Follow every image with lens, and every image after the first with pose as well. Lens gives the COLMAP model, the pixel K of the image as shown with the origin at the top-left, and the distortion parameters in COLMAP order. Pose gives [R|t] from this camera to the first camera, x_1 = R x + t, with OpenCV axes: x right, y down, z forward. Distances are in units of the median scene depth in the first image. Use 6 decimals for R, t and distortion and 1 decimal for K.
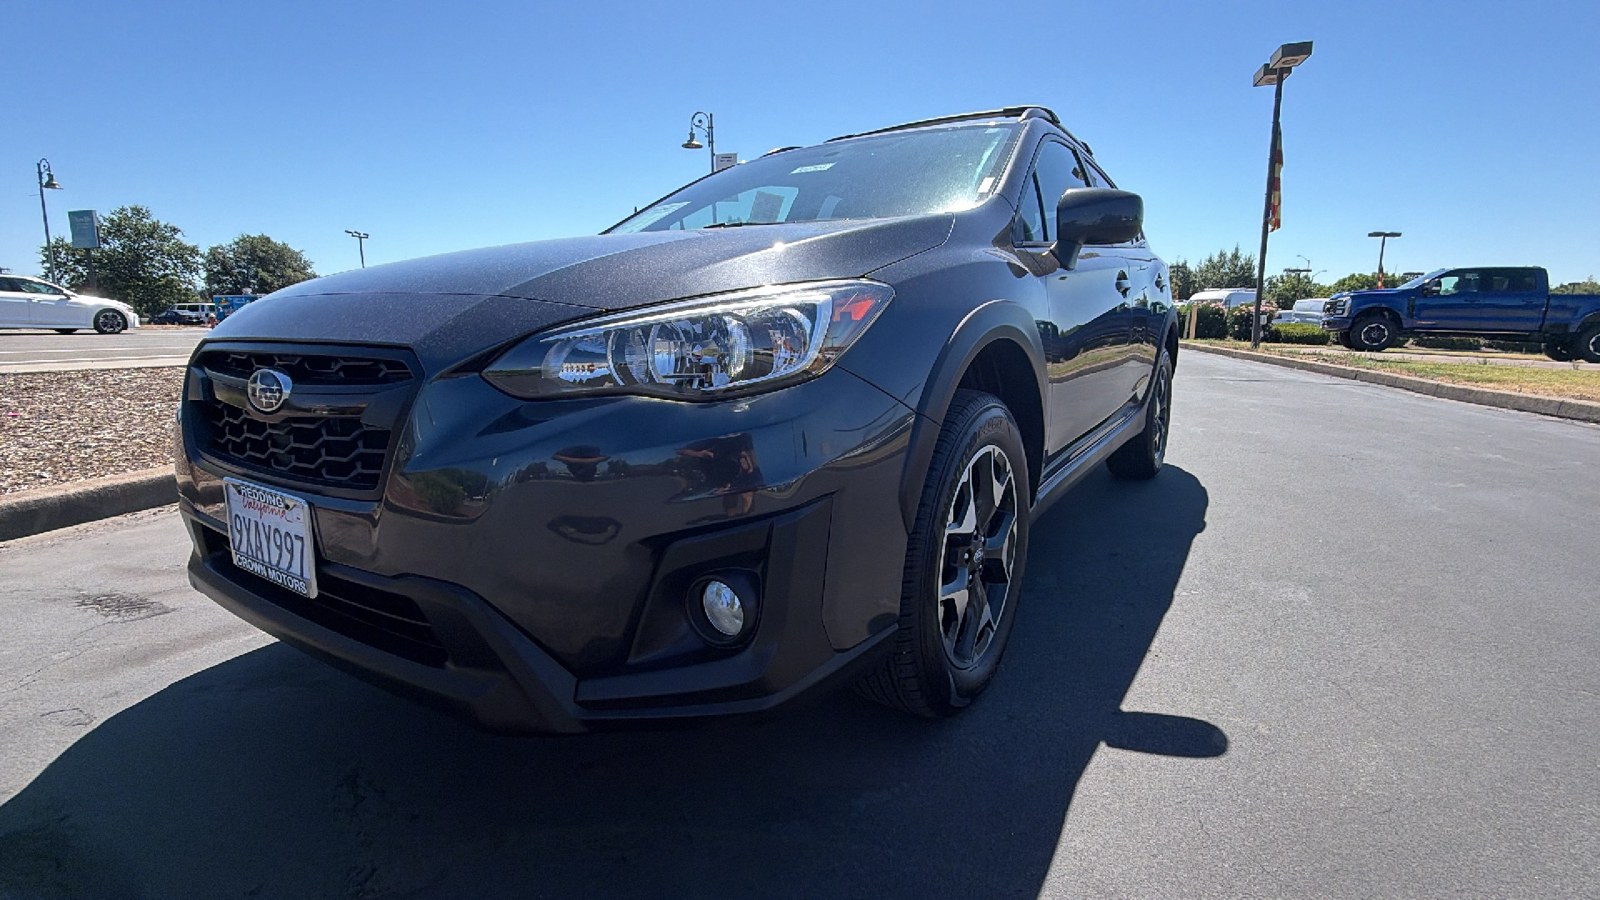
lens RADIAL K [[727.6, 0, 804.6], [0, 727.6, 450.6], [0, 0, 1]] dist [-0.001439, -0.000389]
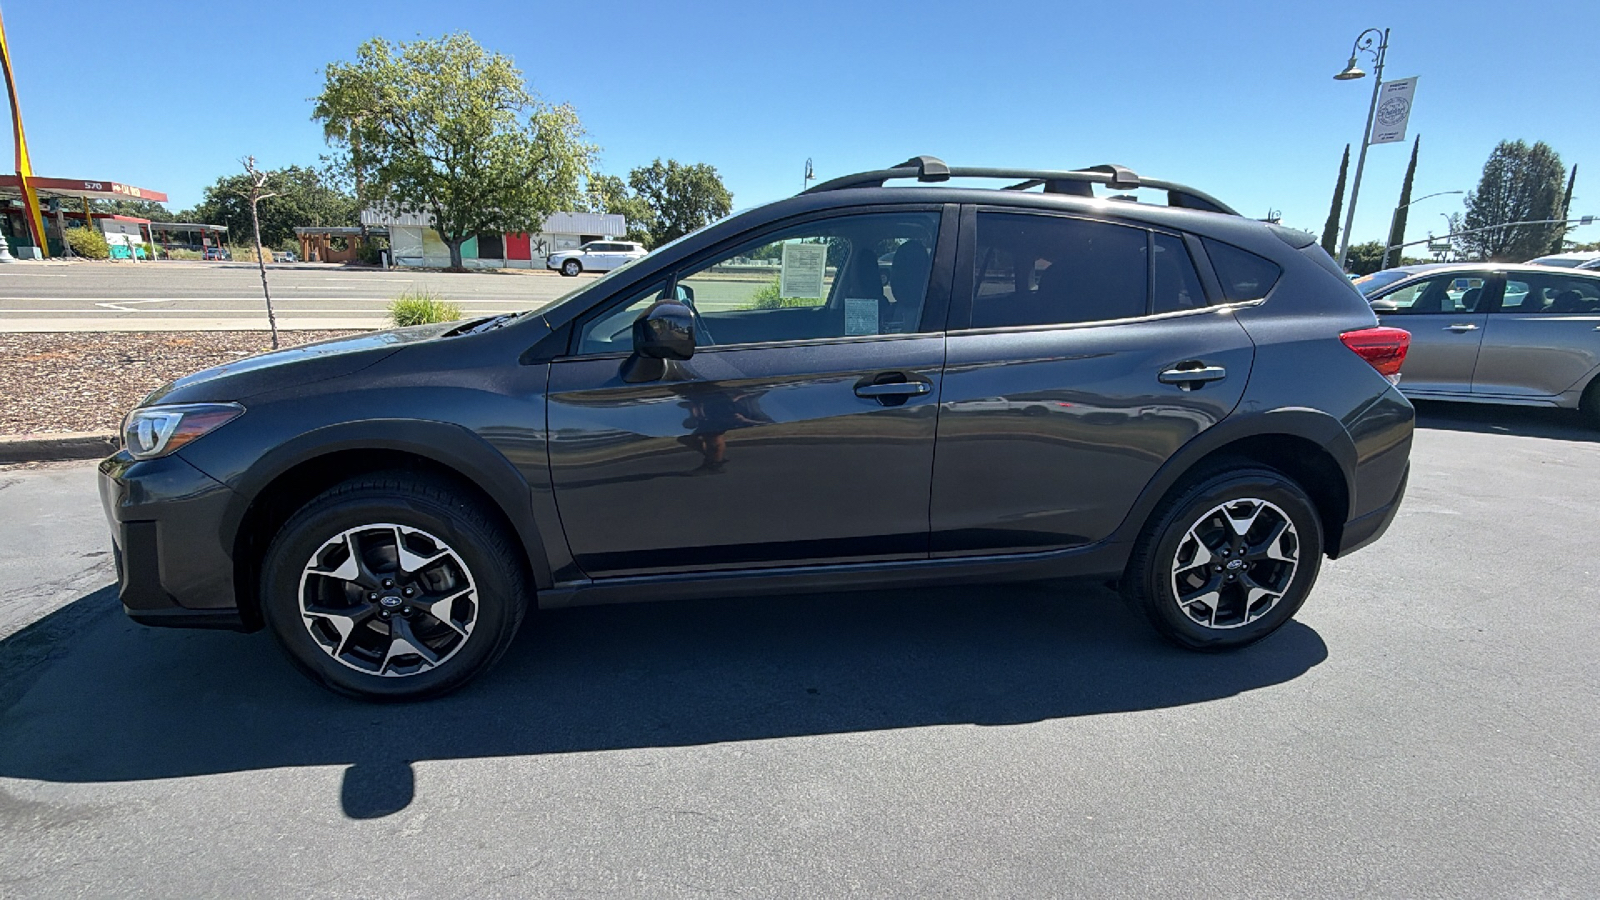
lens RADIAL K [[727.6, 0, 794.3], [0, 727.6, 450.7], [0, 0, 1]] dist [-0.001439, -0.000389]
pose [[0.667760, 0.200924, -0.716747, 1.172379], [-0.160276, 0.979106, 0.125149, -0.295784], [0.726917, 0.031308, 0.686011, 0.440294]]
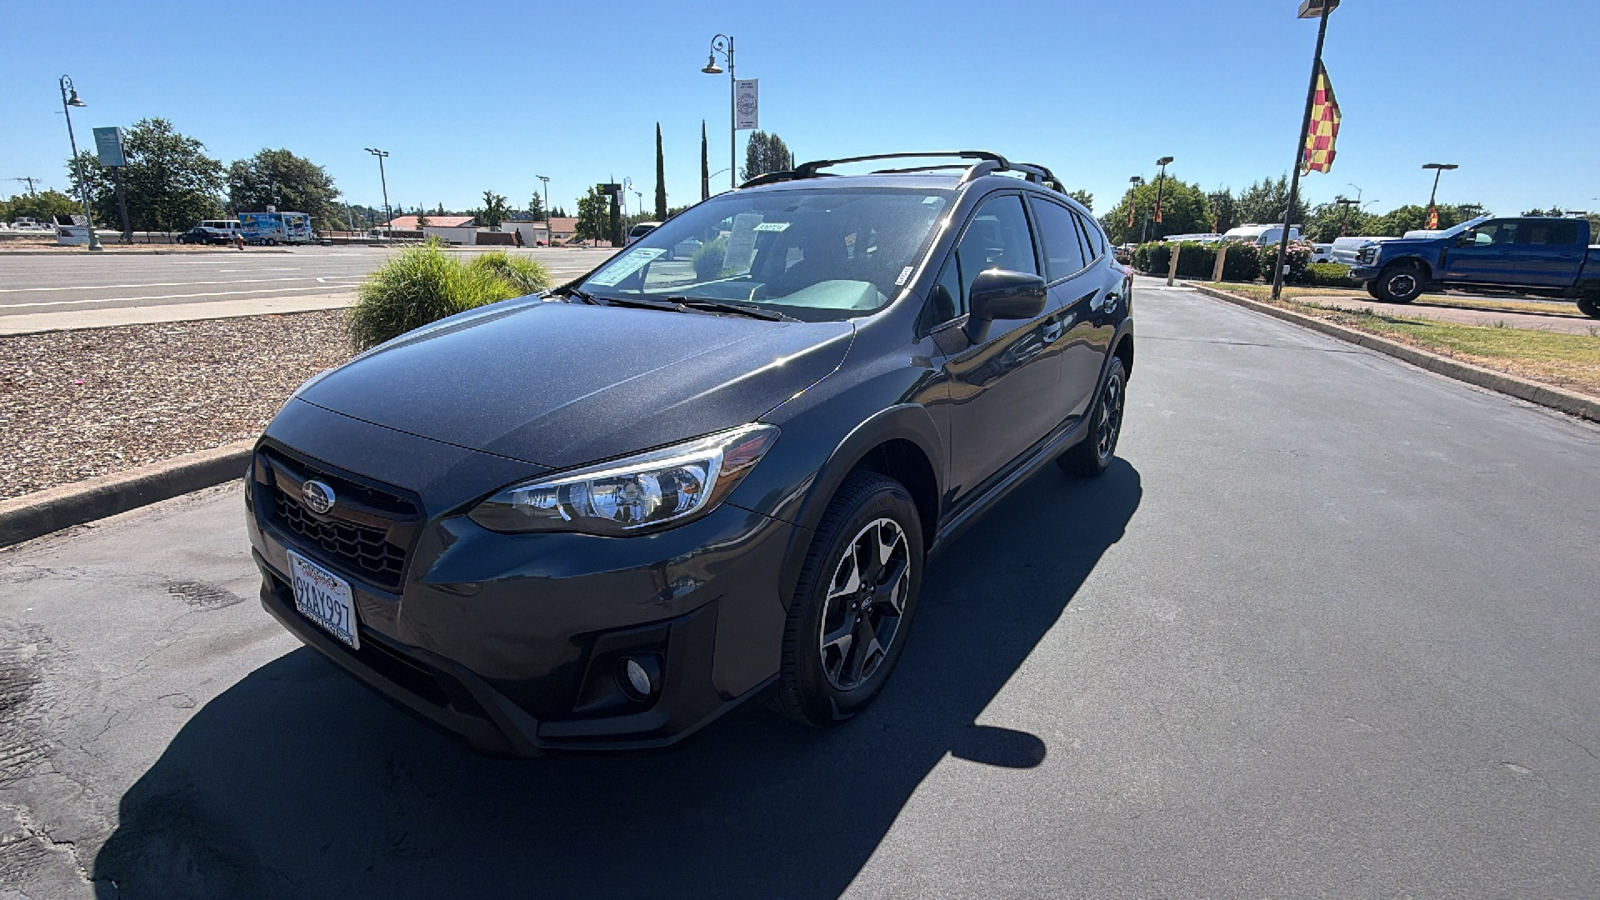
lens RADIAL K [[727.6, 0, 803.6], [0, 727.6, 449.5], [0, 0, 1]] dist [-0.001439, -0.000389]
pose [[0.999282, 0.023177, -0.029982, 0.115741], [-0.020100, 0.994872, 0.099129, -0.177693], [0.032126, -0.098455, 0.994623, -0.174372]]
